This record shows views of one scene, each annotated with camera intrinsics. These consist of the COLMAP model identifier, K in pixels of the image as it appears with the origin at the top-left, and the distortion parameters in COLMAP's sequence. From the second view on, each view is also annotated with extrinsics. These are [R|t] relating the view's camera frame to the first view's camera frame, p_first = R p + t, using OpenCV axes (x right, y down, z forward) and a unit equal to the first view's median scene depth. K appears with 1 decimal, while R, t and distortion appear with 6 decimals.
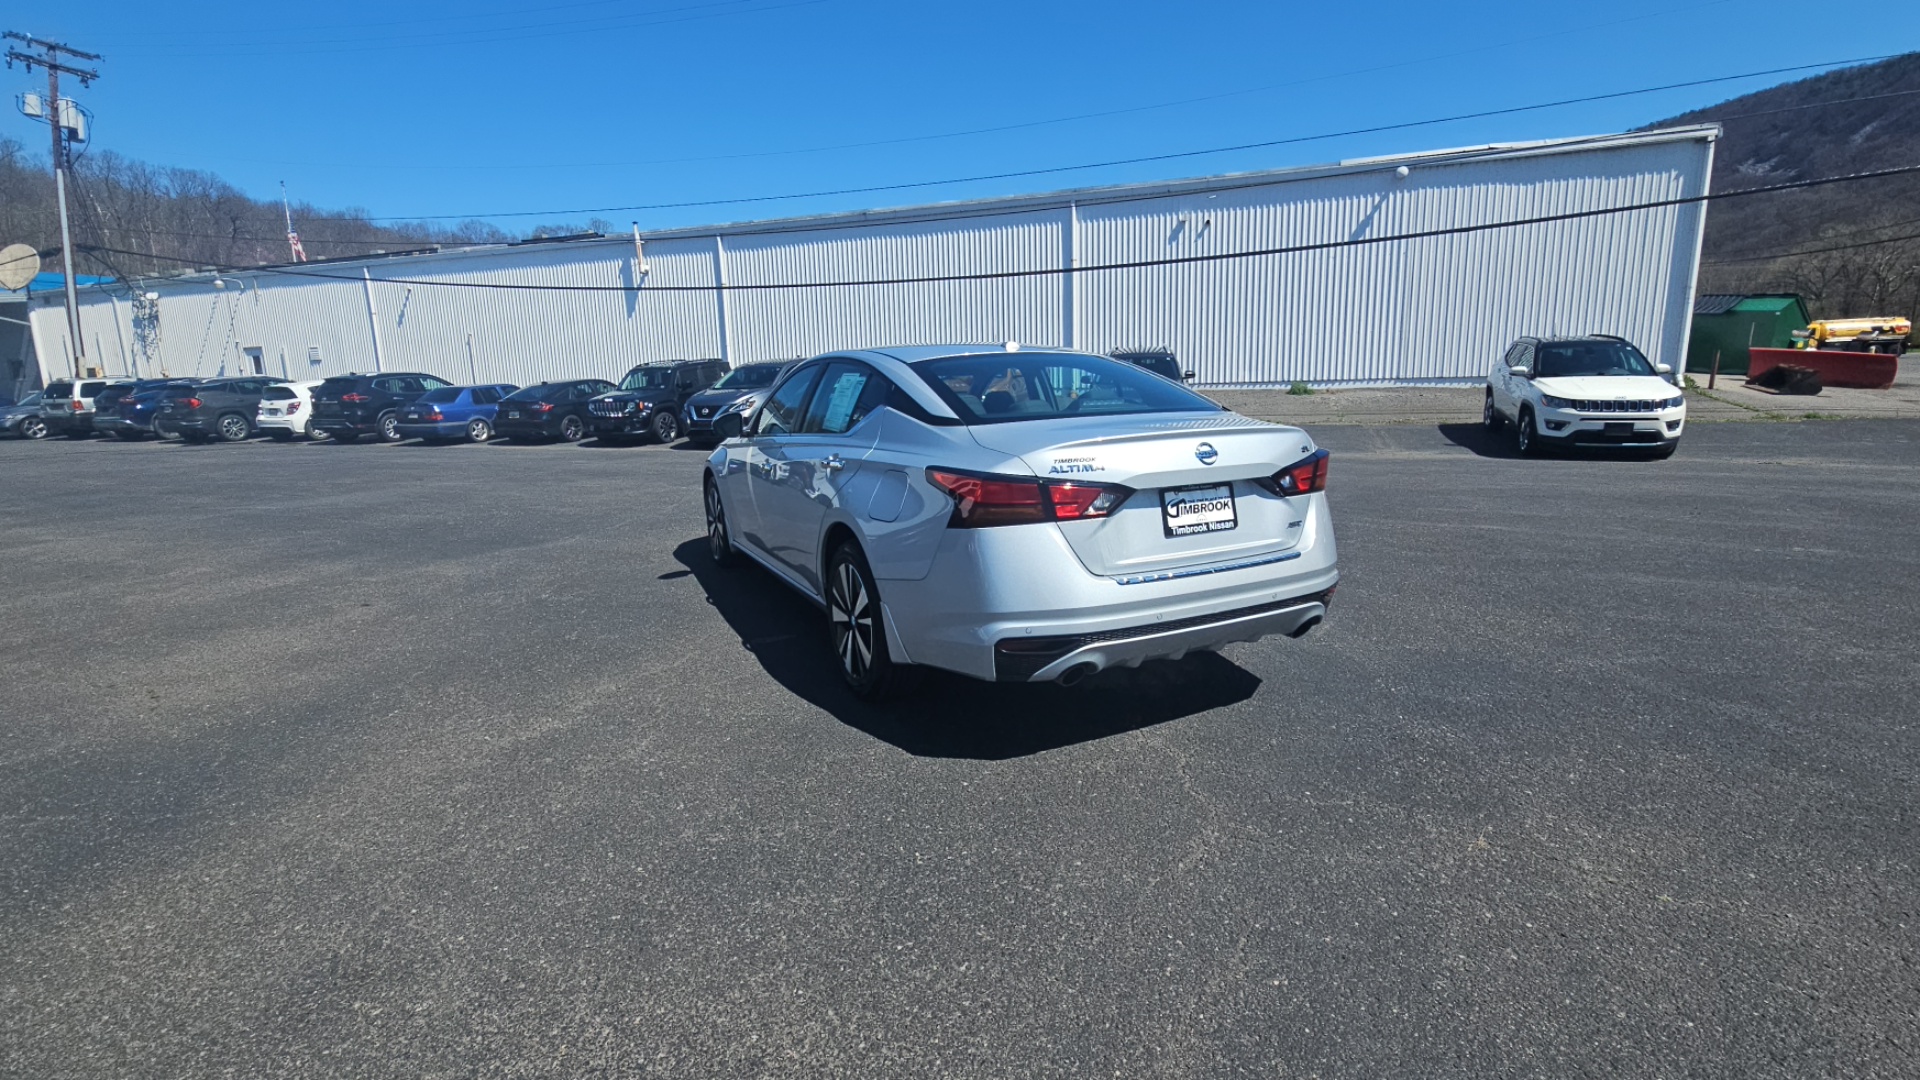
lens RADIAL K [[858.8, 0, 957.0], [0, 858.8, 531.9], [0, 0, 1]] dist [0.016760, -0.009938]
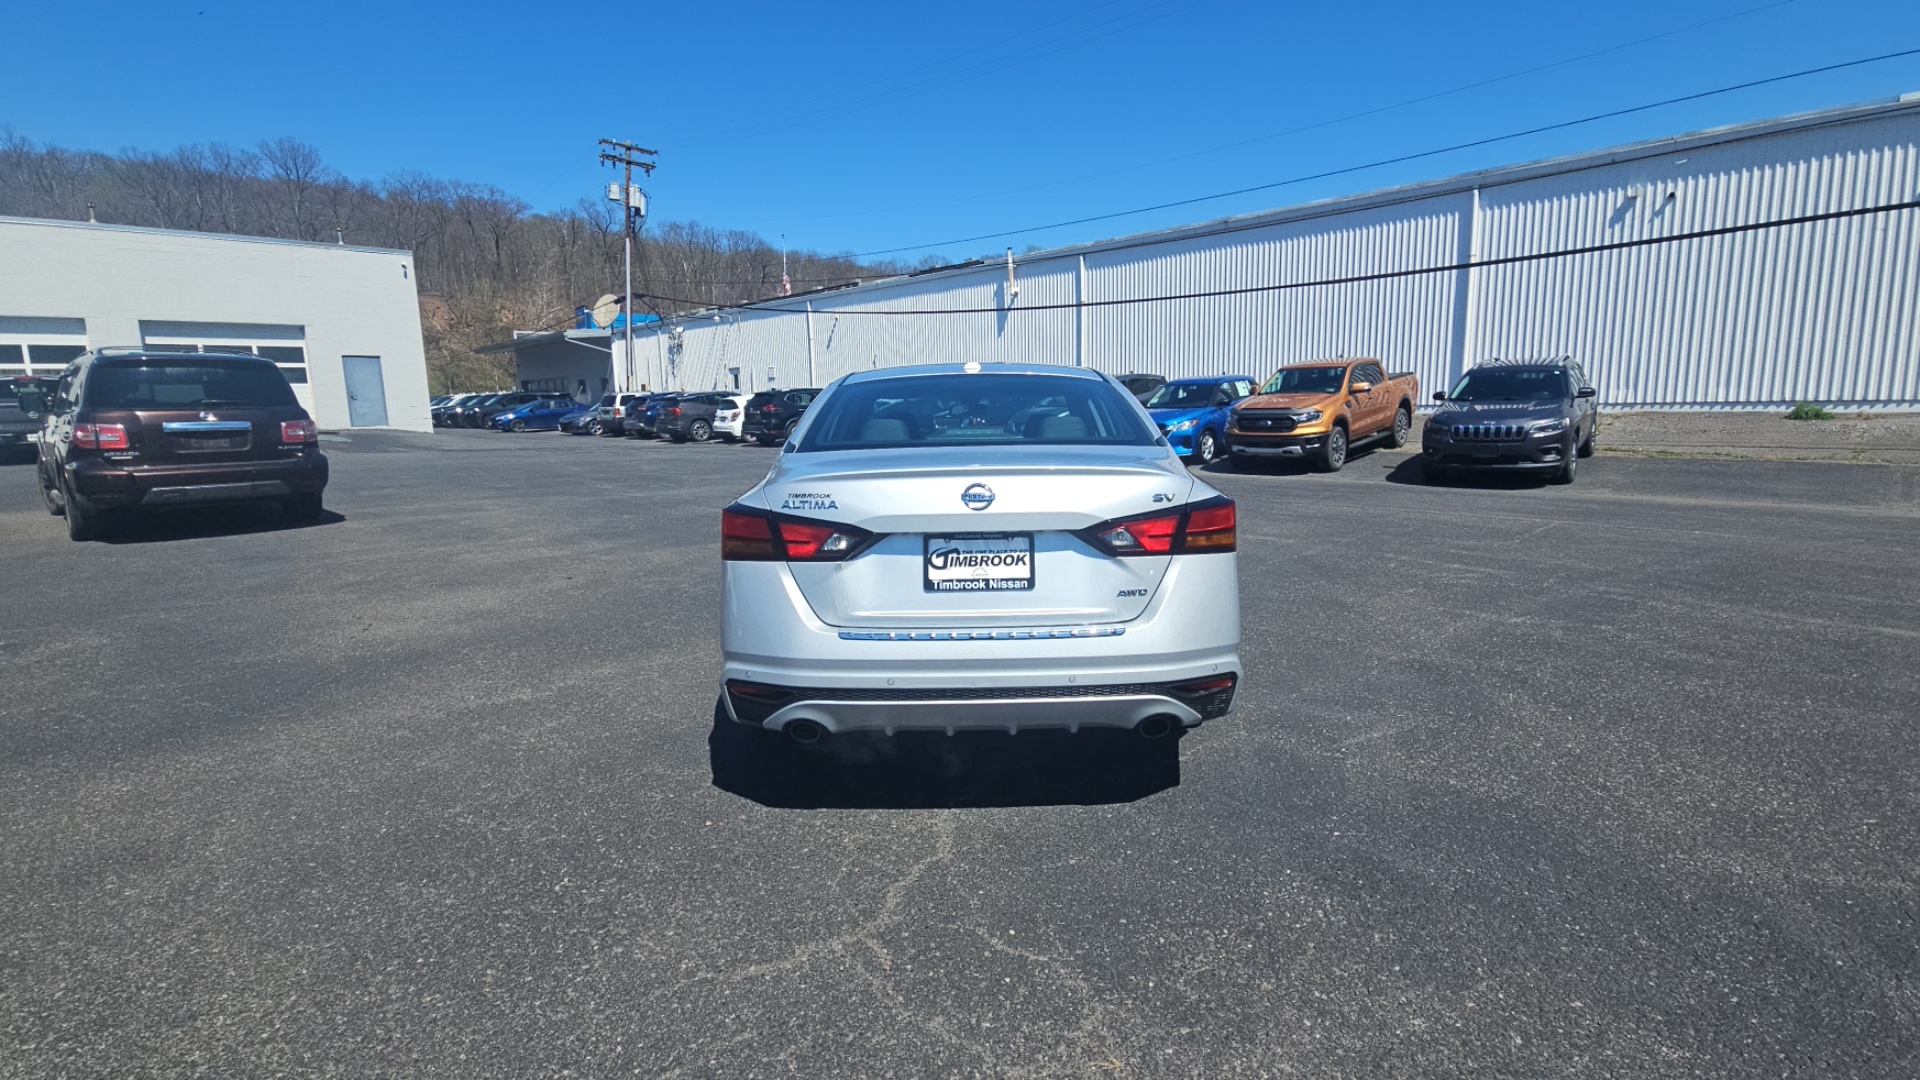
lens RADIAL K [[858.8, 0, 958.0], [0, 858.8, 534.3], [0, 0, 1]] dist [0.016760, -0.009938]
pose [[0.893156, 0.077577, -0.443007, 0.086903], [-0.083589, 0.996482, 0.005973, -0.007772], [0.441912, 0.031696, 0.896498, 0.032607]]
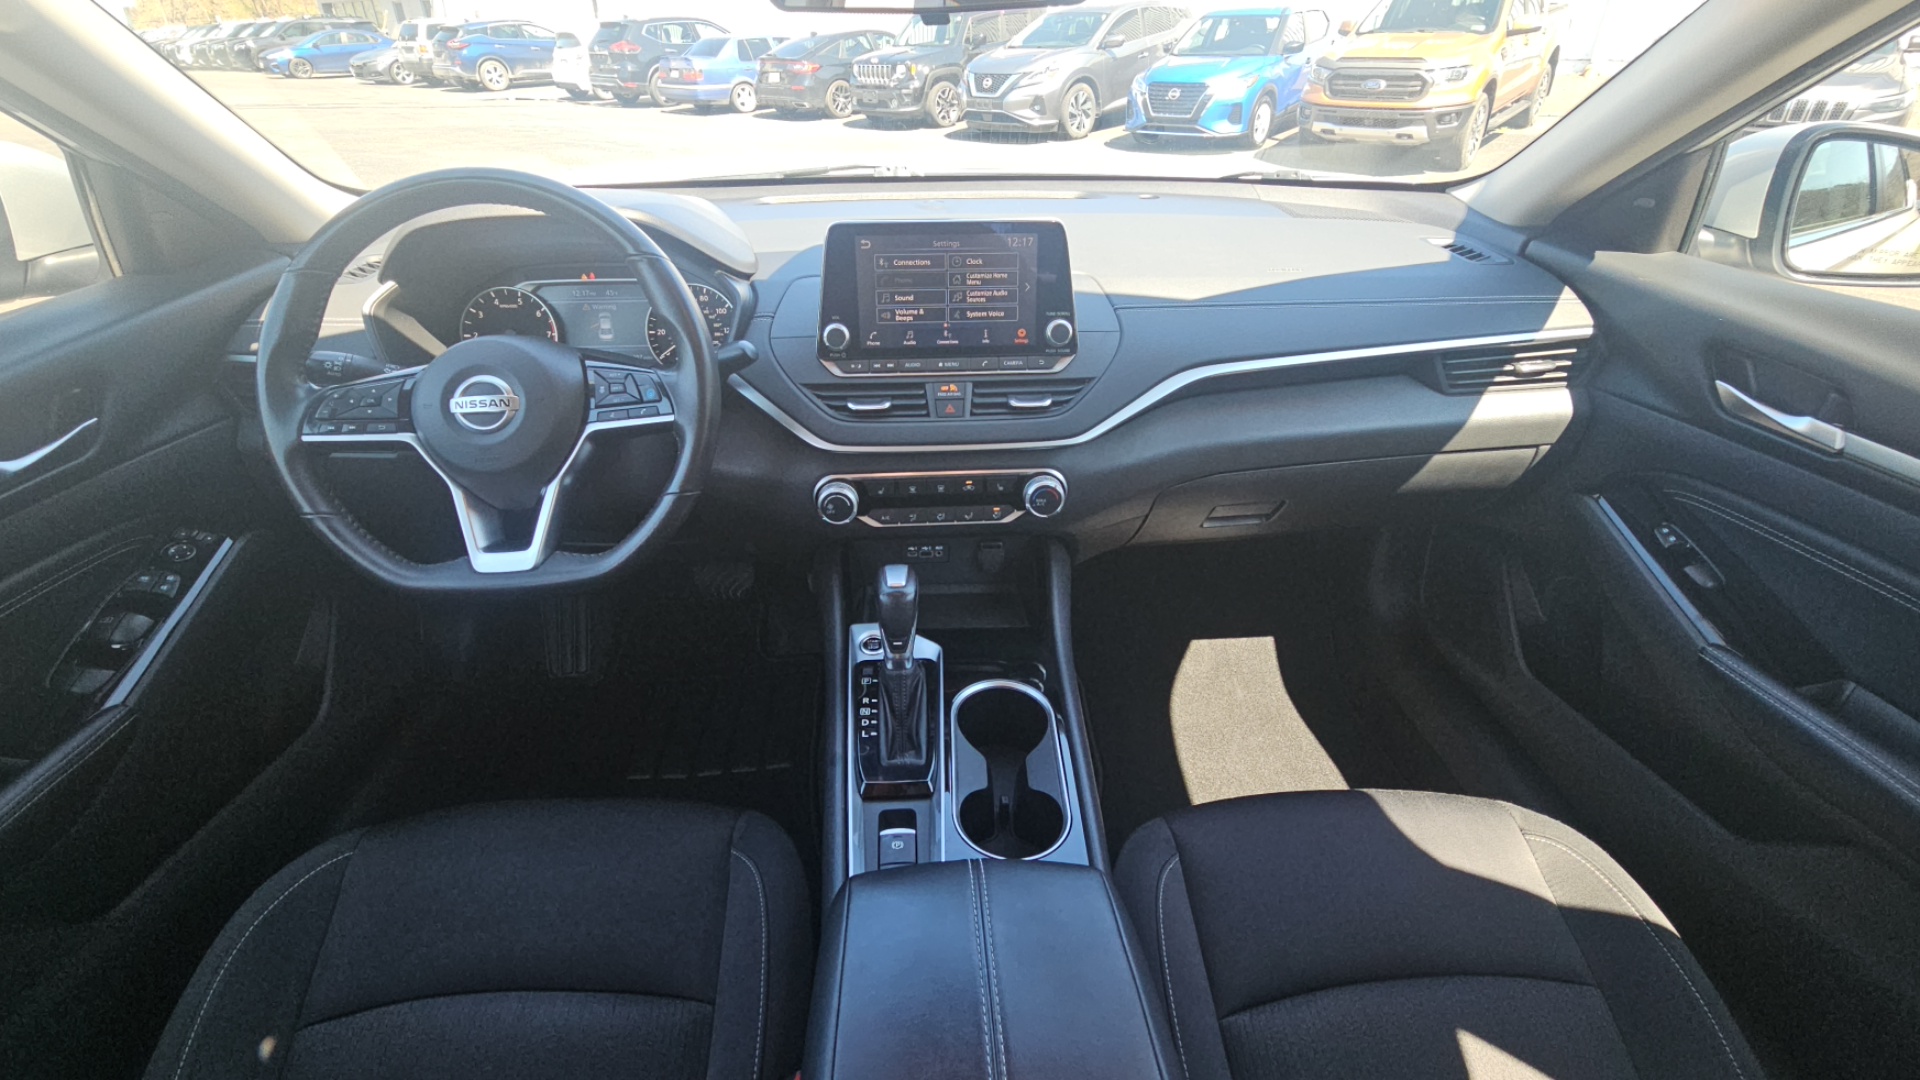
lens RADIAL K [[858.8, 0, 951.1], [0, 858.8, 532.2], [0, 0, 1]] dist [0.016760, -0.009938]
pose [[0.918506, 0.214667, -0.332063, -0.007231], [-0.091534, 0.932421, 0.349590, -0.034600], [0.384668, -0.290705, 0.876083, 0.222628]]
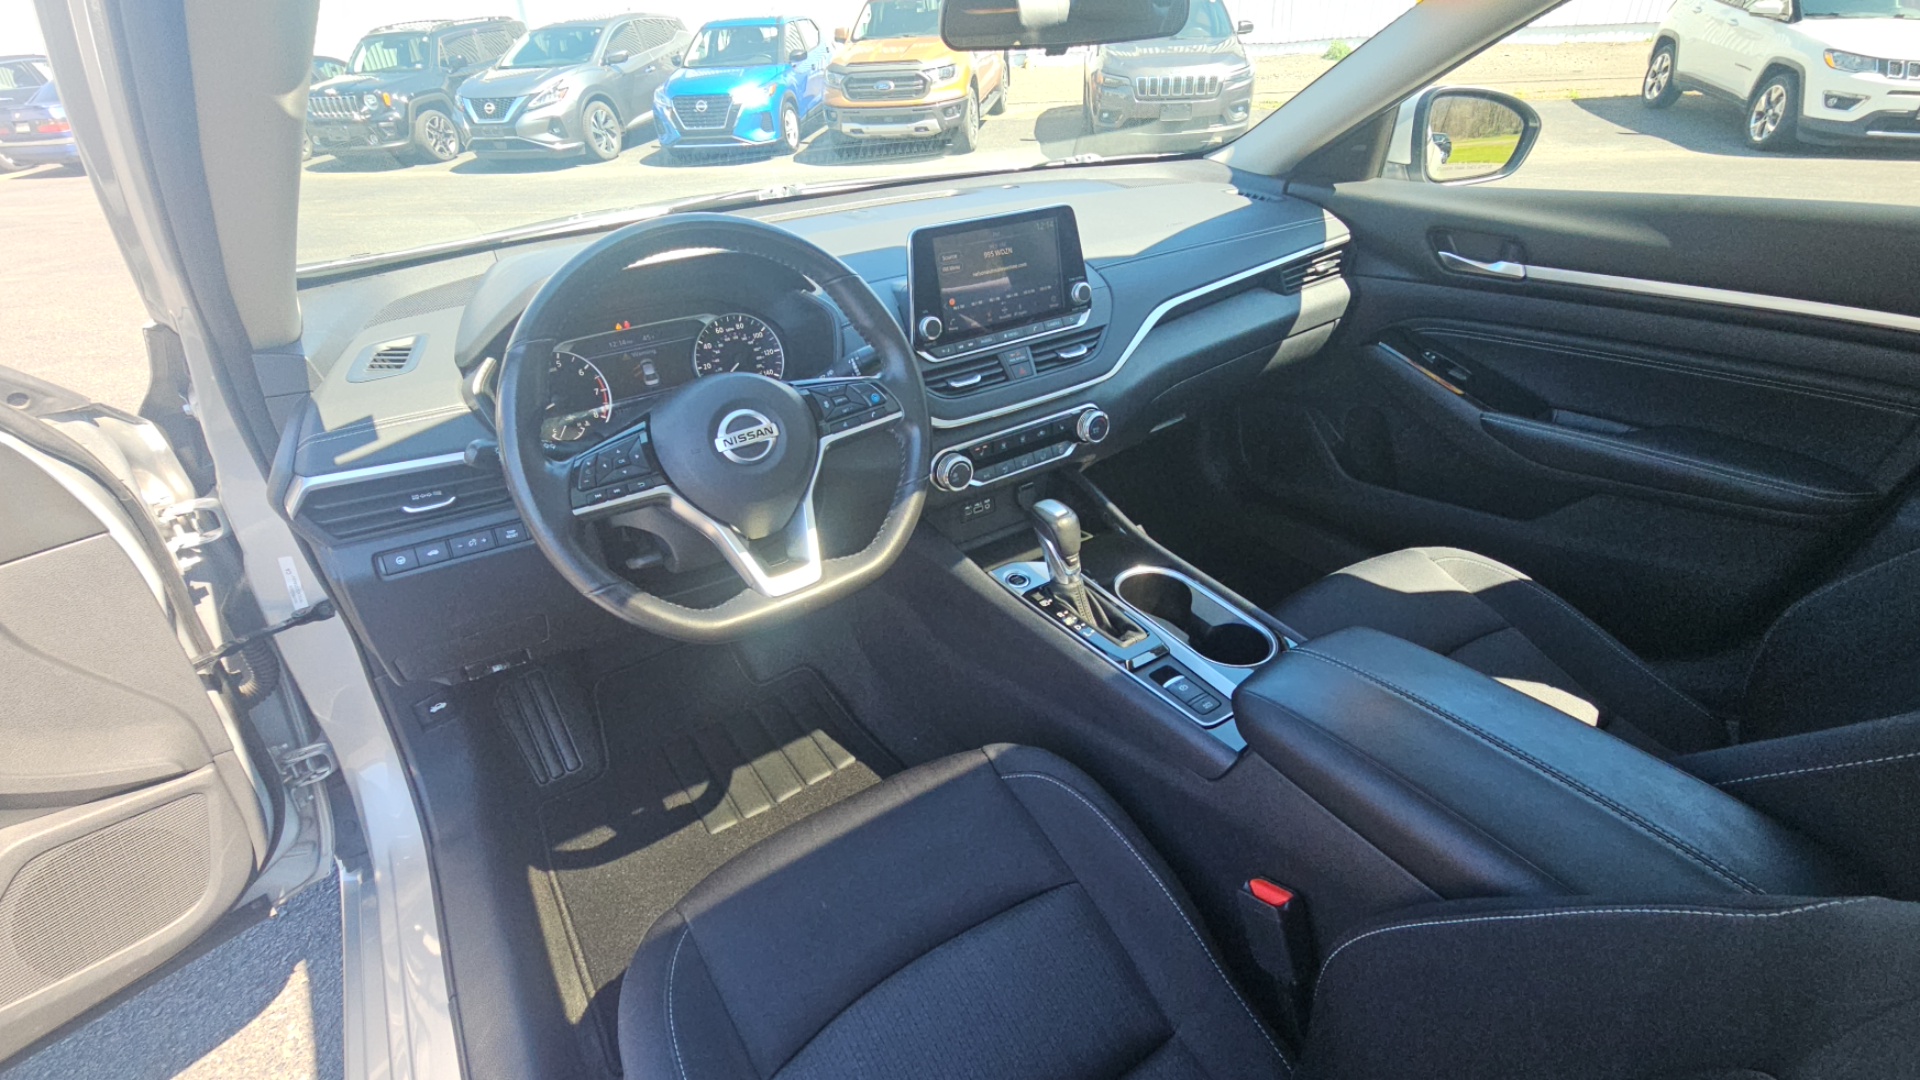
lens RADIAL K [[858.8, 0, 955.0], [0, 858.8, 537.5], [0, 0, 1]] dist [0.016760, -0.009938]
pose [[0.992344, -0.075860, 0.097459, -0.030758], [0.039250, 0.941925, 0.333521, -0.033334], [-0.117100, -0.327142, 0.937692, 0.211891]]
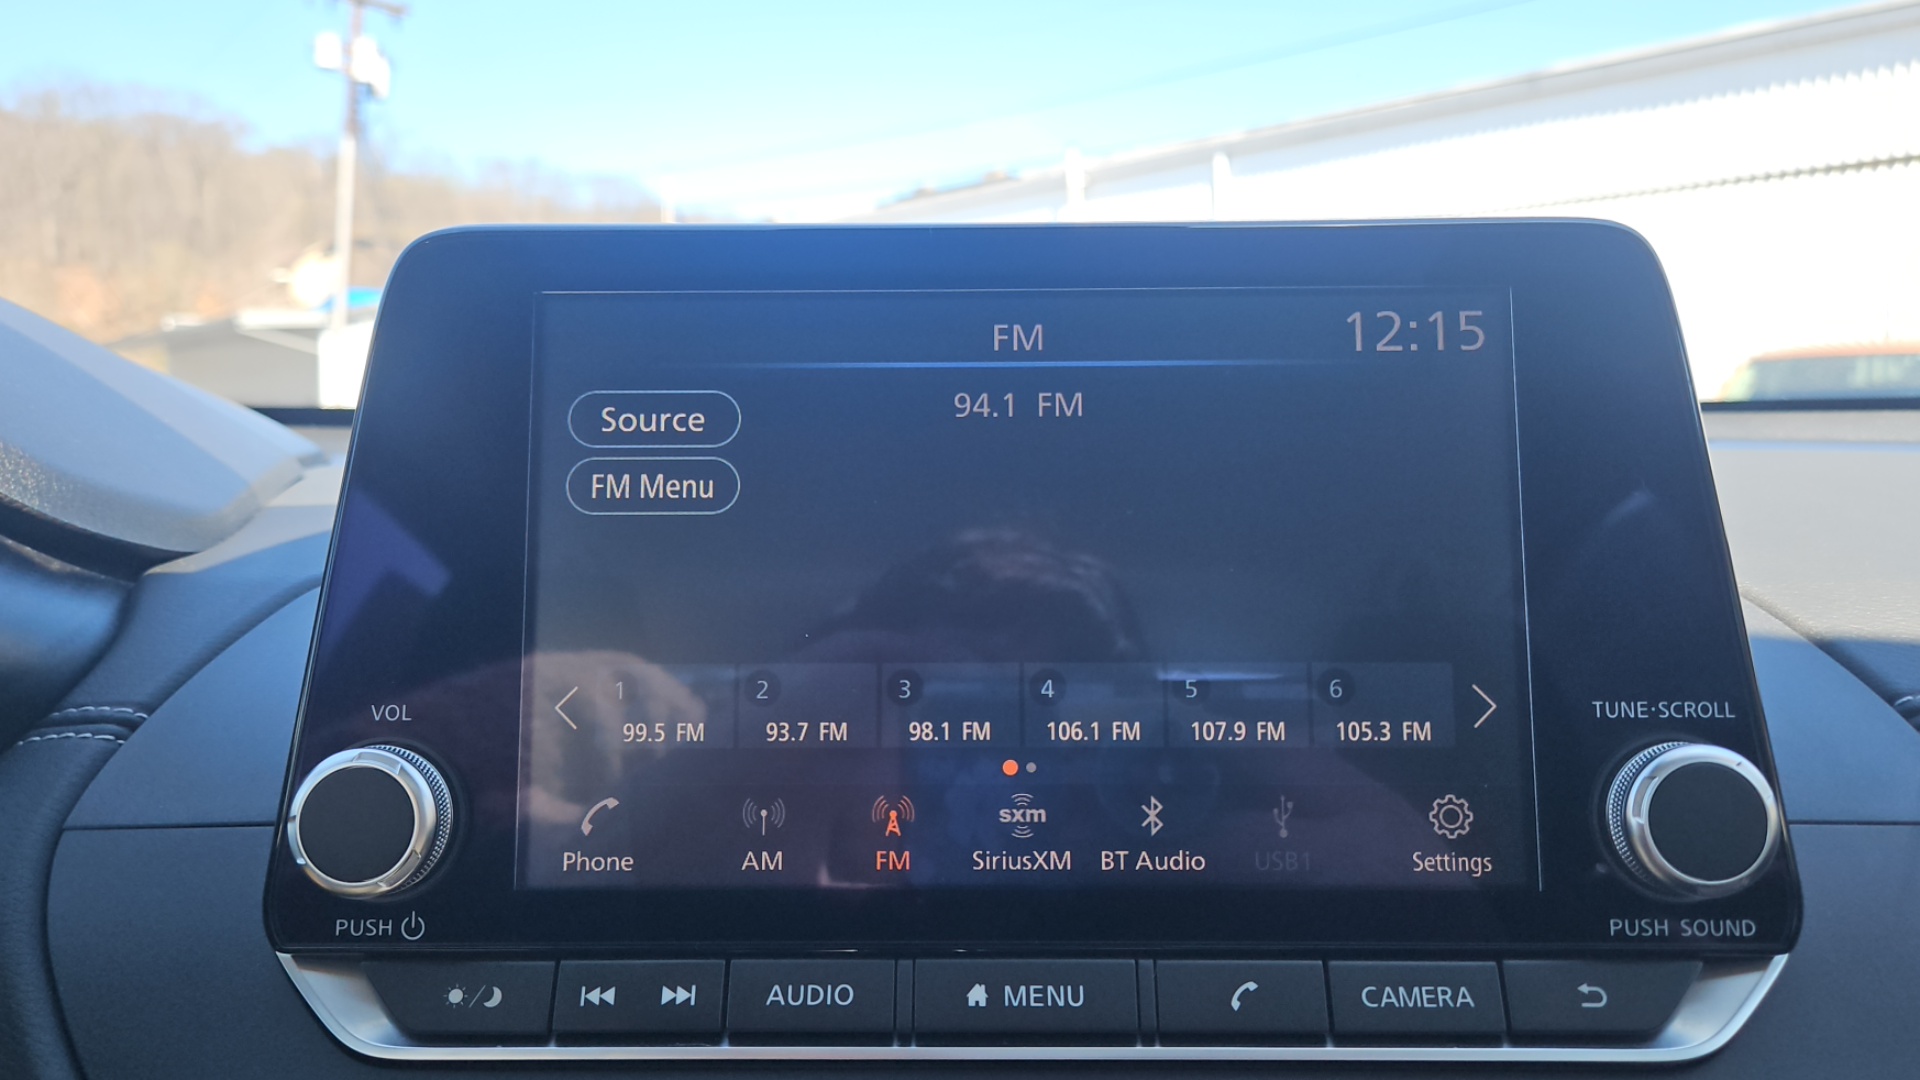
lens RADIAL K [[1445.0, 0, 958.1], [0, 1445.0, 541.7], [0, 0, 1]] dist [0.036752, -0.028082]
pose [[0.889590, 0.047861, -0.454246, -0.017768], [-0.100569, 0.990614, -0.092578, -0.030320], [0.445552, 0.128039, 0.886053, 0.249112]]
